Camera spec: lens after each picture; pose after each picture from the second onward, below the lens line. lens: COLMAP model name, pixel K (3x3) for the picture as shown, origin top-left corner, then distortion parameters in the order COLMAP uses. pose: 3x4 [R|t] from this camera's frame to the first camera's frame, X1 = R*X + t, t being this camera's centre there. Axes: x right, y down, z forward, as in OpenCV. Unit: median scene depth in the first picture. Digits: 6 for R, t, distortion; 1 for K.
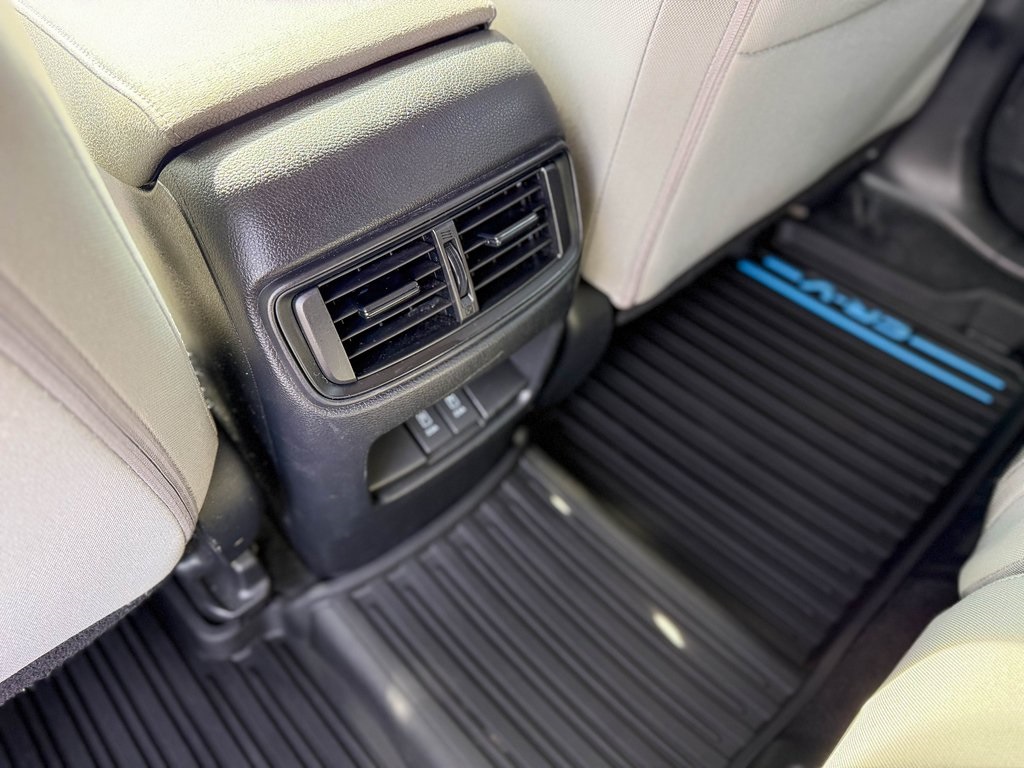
lens RADIAL K [[723.4, 0, 501.0], [0, 723.4, 384.4], [0, 0, 1]] dist [0.116701, -0.176654]
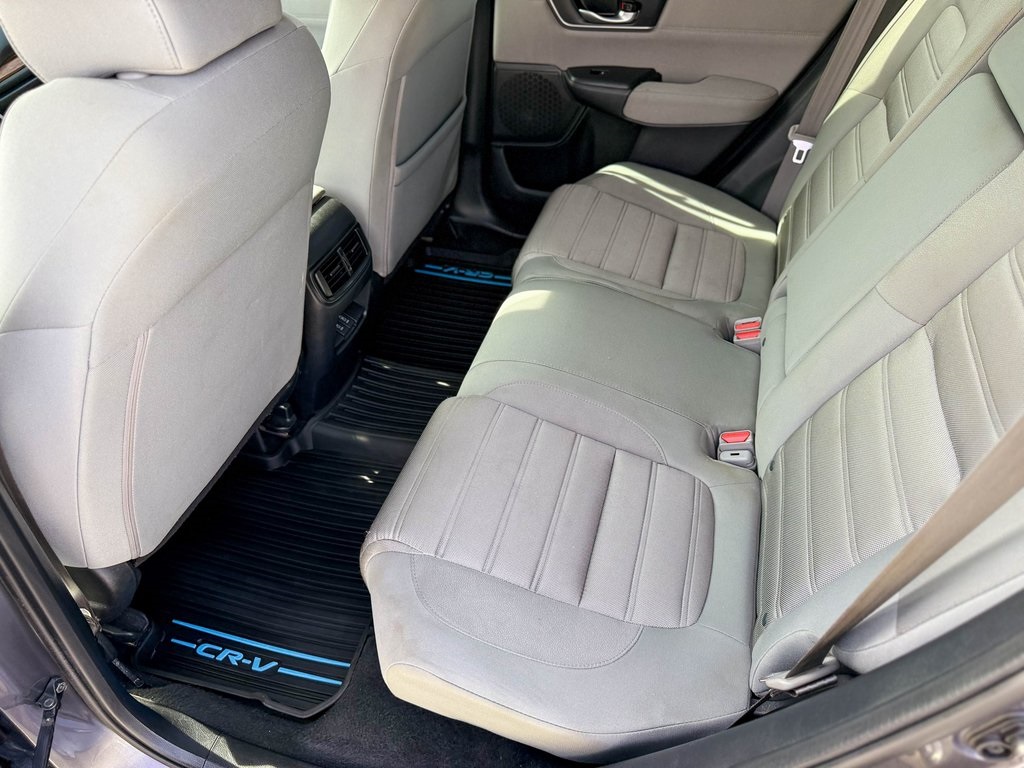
lens RADIAL K [[723.4, 0, 501.0], [0, 723.4, 384.4], [0, 0, 1]] dist [0.116701, -0.176654]
pose [[0.853643, -0.333529, 0.400066, -0.663101], [0.381567, 0.923272, -0.044453, 0.538564], [-0.354543, 0.190598, 0.915408, -1.525192]]
